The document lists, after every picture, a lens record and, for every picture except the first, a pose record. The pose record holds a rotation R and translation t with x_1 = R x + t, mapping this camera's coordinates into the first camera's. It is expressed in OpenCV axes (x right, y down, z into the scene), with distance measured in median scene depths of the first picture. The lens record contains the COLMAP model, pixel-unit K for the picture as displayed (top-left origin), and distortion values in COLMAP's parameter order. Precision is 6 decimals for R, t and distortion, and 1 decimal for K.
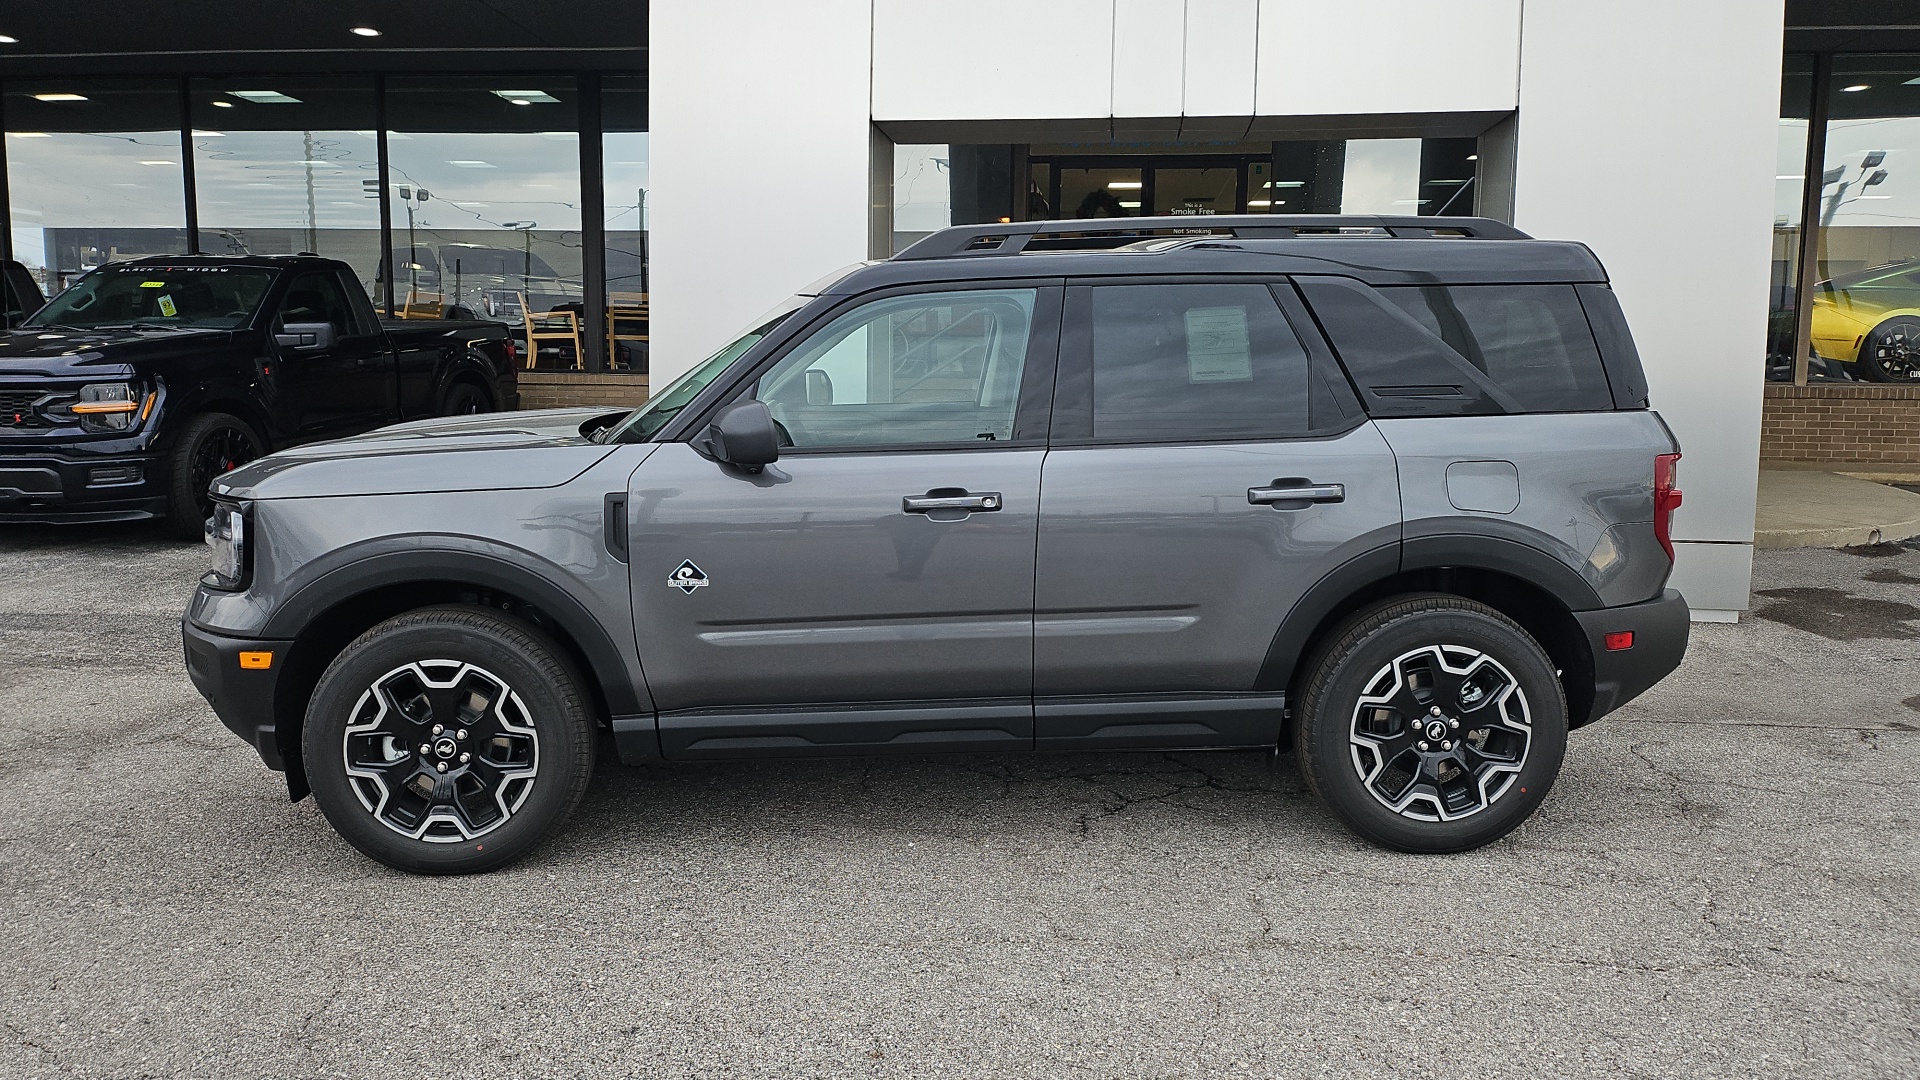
lens RADIAL K [[1386.7, 0, 988.8], [0, 1386.7, 537.5], [0, 0, 1]] dist [0.050368, -0.000920]
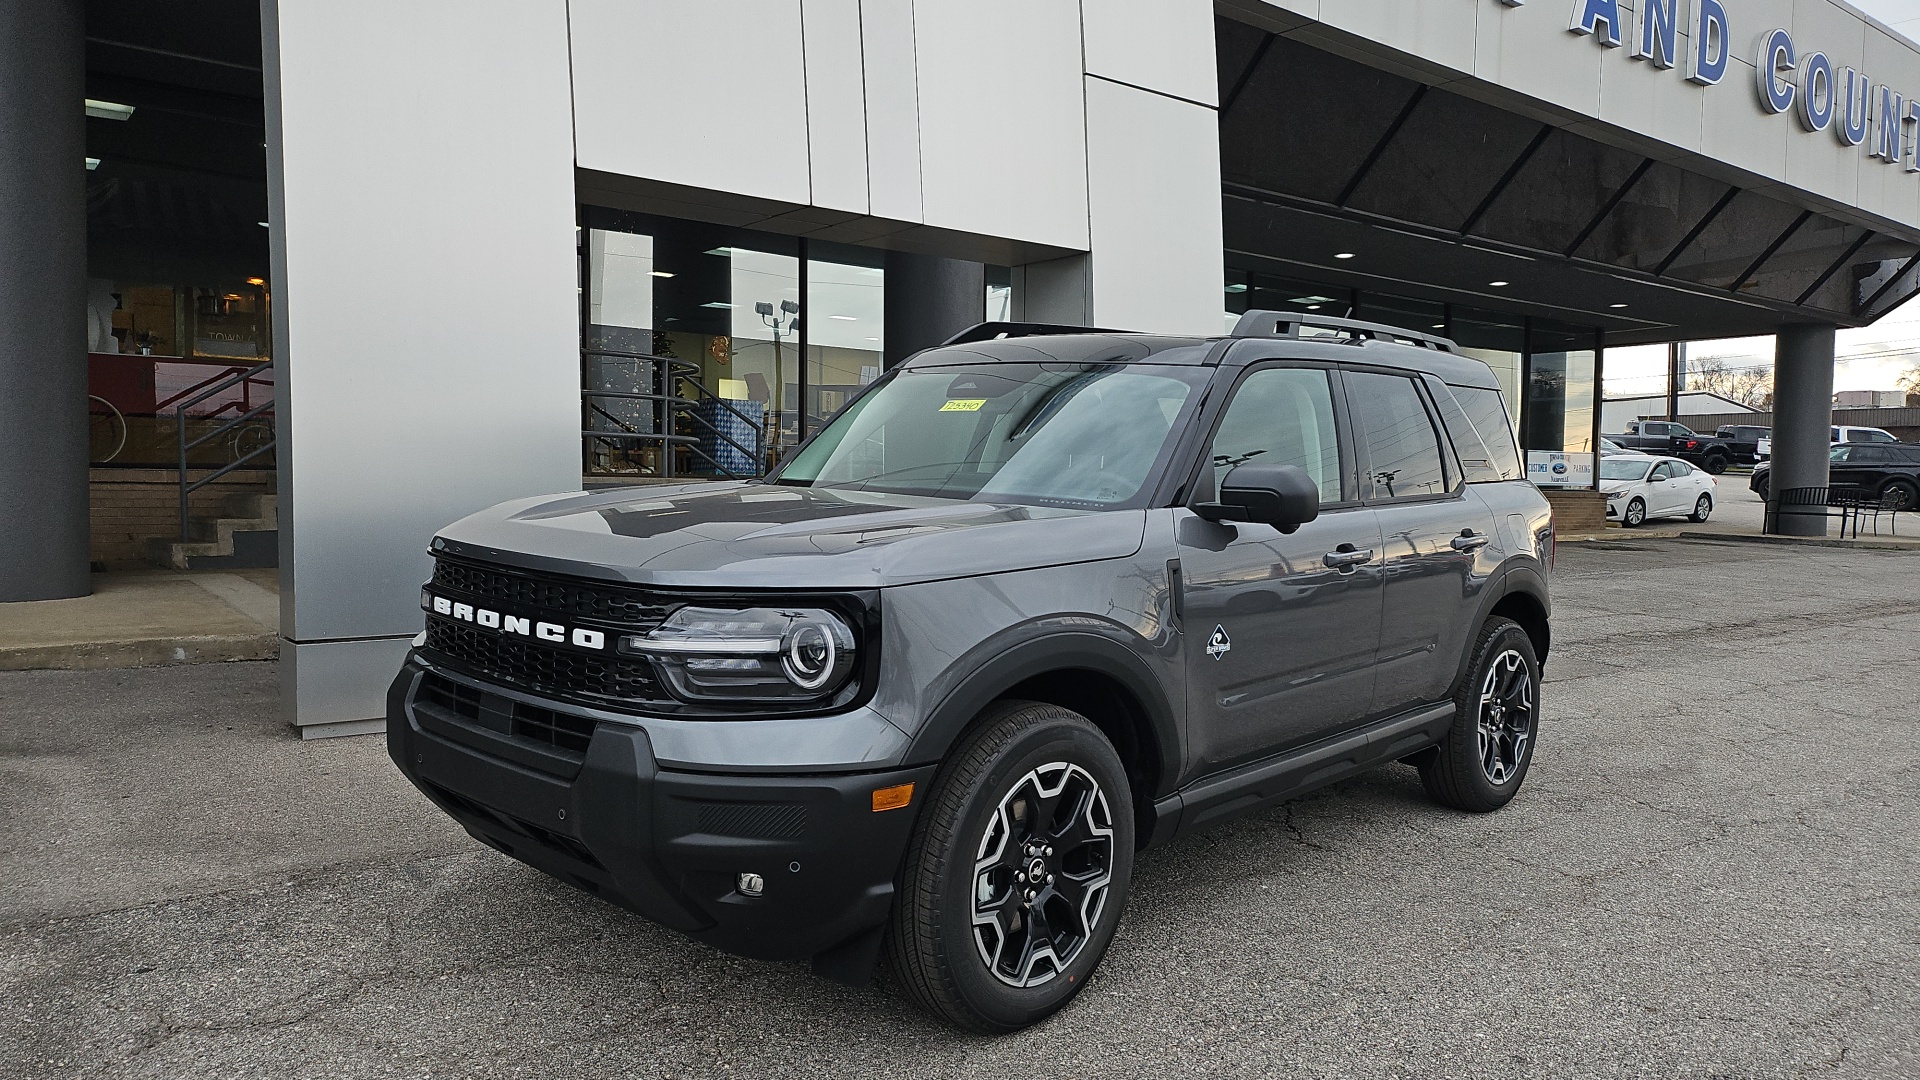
lens RADIAL K [[1387.3, 0, 997.3], [0, 1387.3, 539.1], [0, 0, 1]] dist [0.050502, -0.000976]
pose [[0.694021, -0.030590, 0.719304, -1.016146], [0.082988, 0.995836, -0.037720, -0.020122], [-0.715156, 0.085872, 0.693670, 0.416149]]
